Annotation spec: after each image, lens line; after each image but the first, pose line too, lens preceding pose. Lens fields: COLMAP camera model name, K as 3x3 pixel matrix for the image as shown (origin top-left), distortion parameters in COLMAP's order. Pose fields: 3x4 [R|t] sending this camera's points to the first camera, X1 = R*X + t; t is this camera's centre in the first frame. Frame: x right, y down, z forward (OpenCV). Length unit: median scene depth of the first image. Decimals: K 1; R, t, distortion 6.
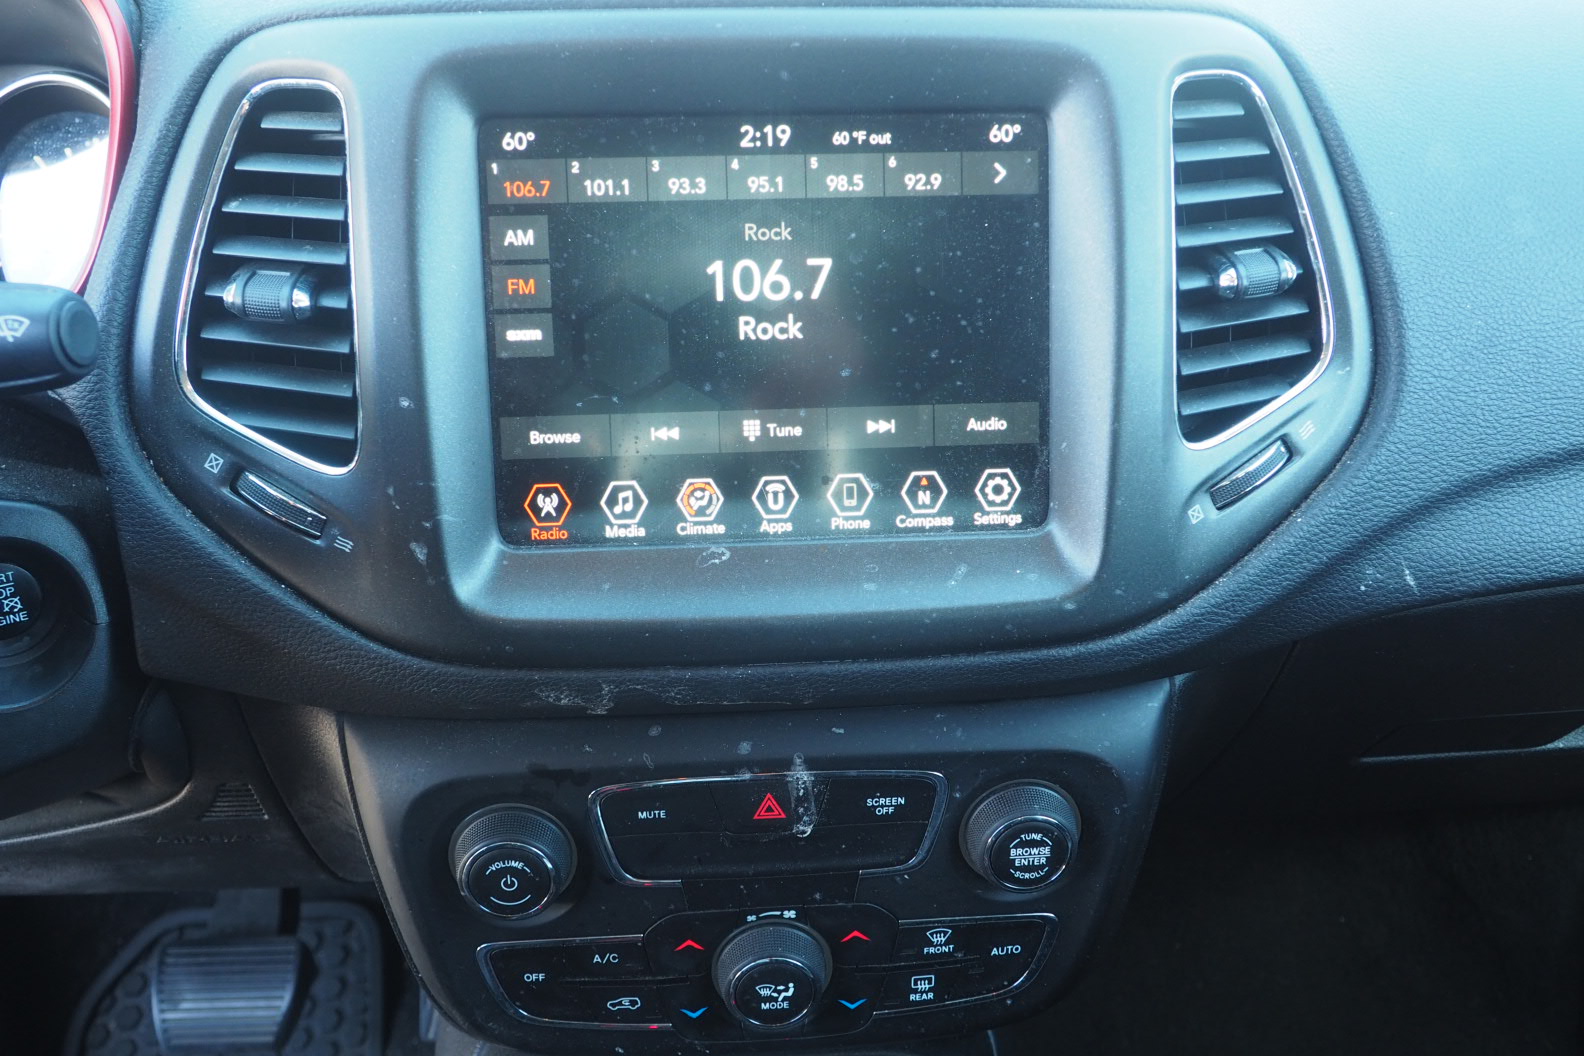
lens RADIAL K [[1373.8, 0, 792.0], [0, 1373.8, 528.0], [0, 0, 1]] dist [-0.007783, 0.005738]
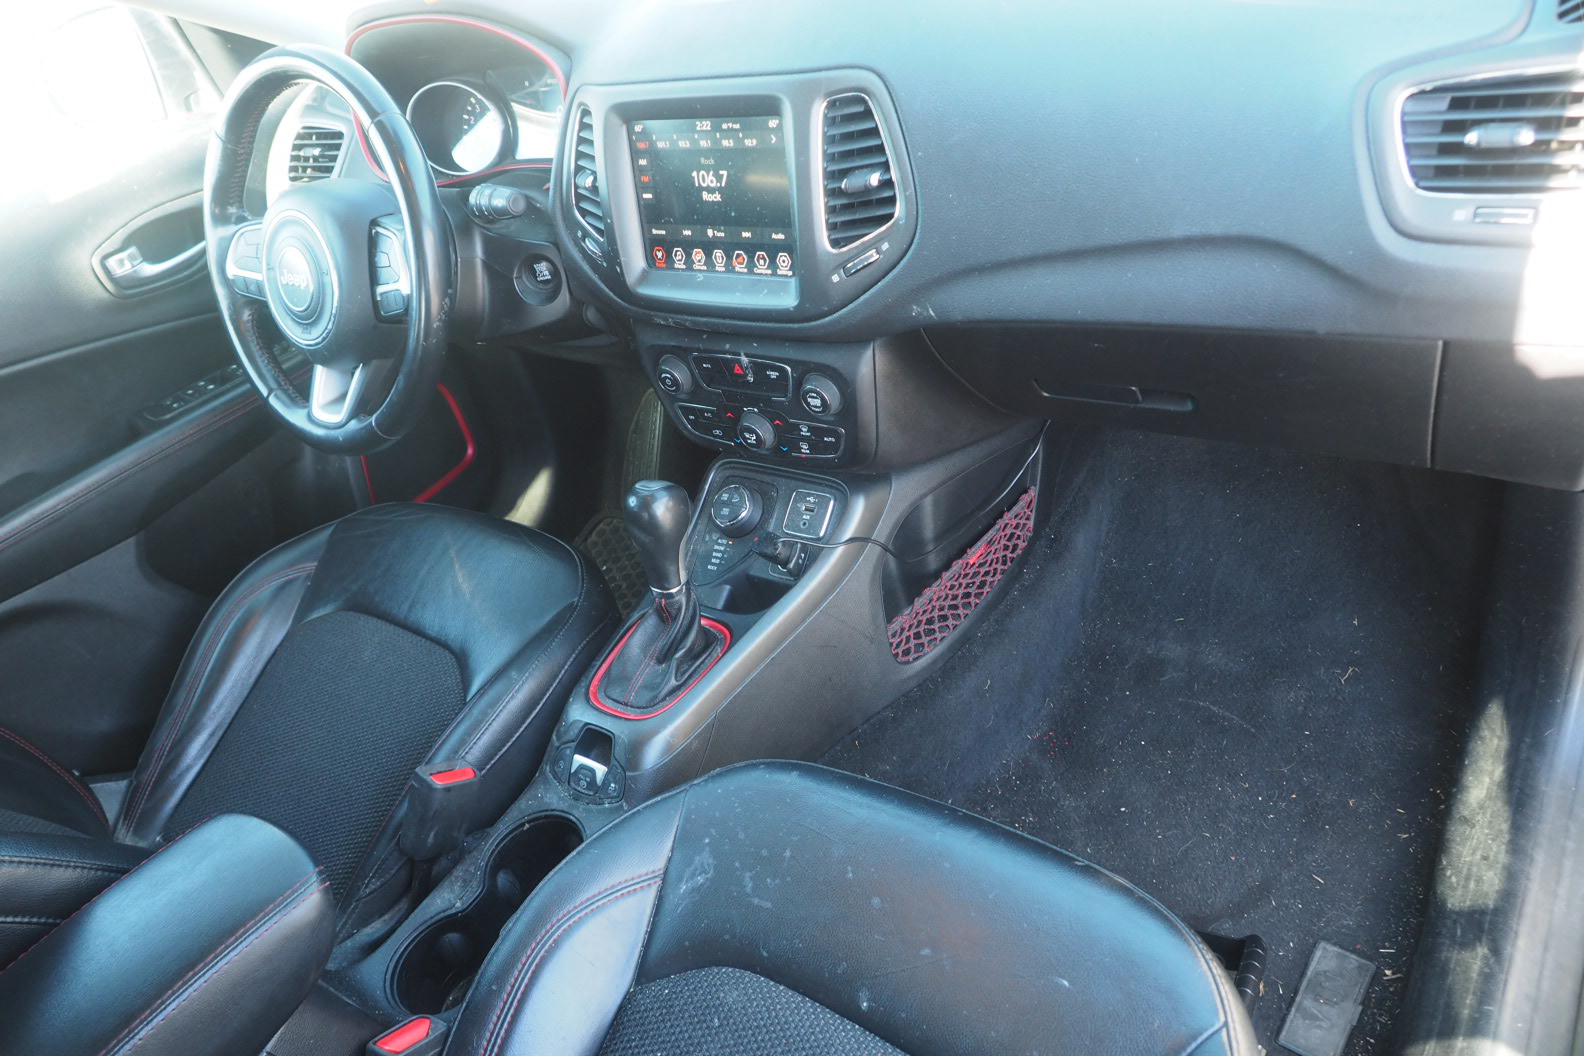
lens RADIAL K [[1119.3, 0, 792.0], [0, 1119.3, 528.0], [0, 0, 1]] dist [-0.022324, 0.003644]
pose [[0.764022, 0.227853, -0.603617, 1.496454], [-0.015049, 0.941603, 0.336388, -0.254833], [0.645014, -0.247924, 0.722835, -0.637666]]
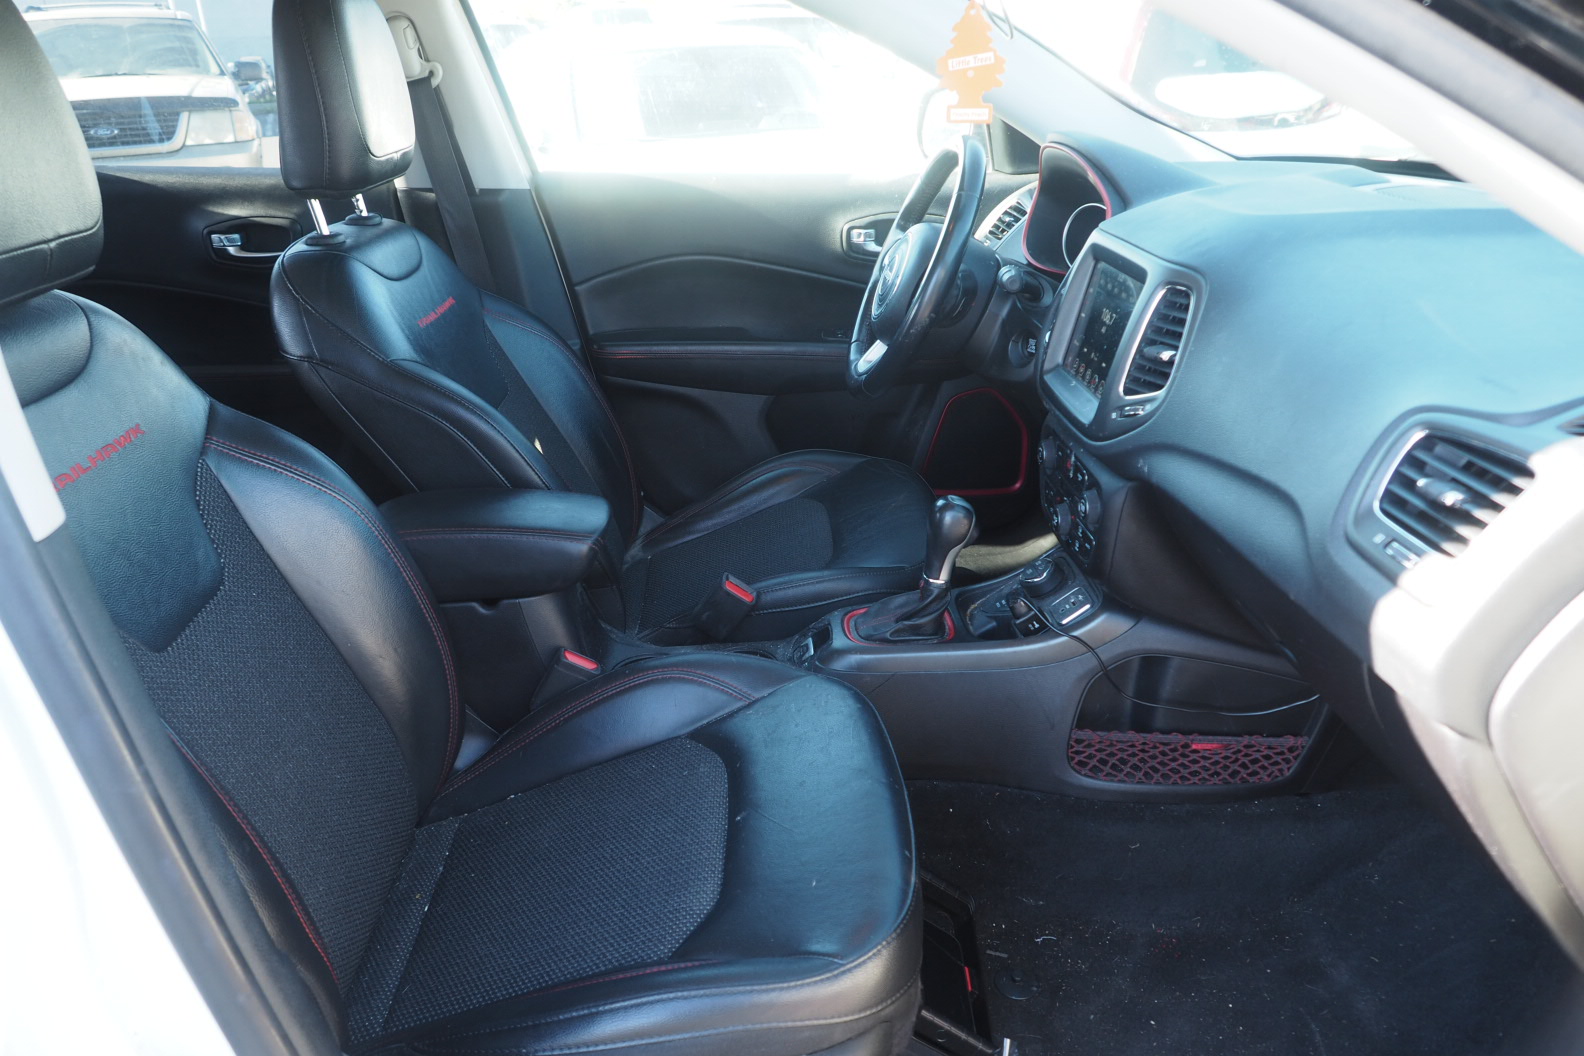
lens RADIAL K [[1119.3, 0, 792.0], [0, 1119.3, 528.0], [0, 0, 1]] dist [-0.022324, 0.003644]
pose [[-0.014389, 0.401073, -0.915933, 2.620983], [-0.354912, 0.854333, 0.379675, -0.477147], [0.934789, 0.330538, 0.130052, 0.037273]]
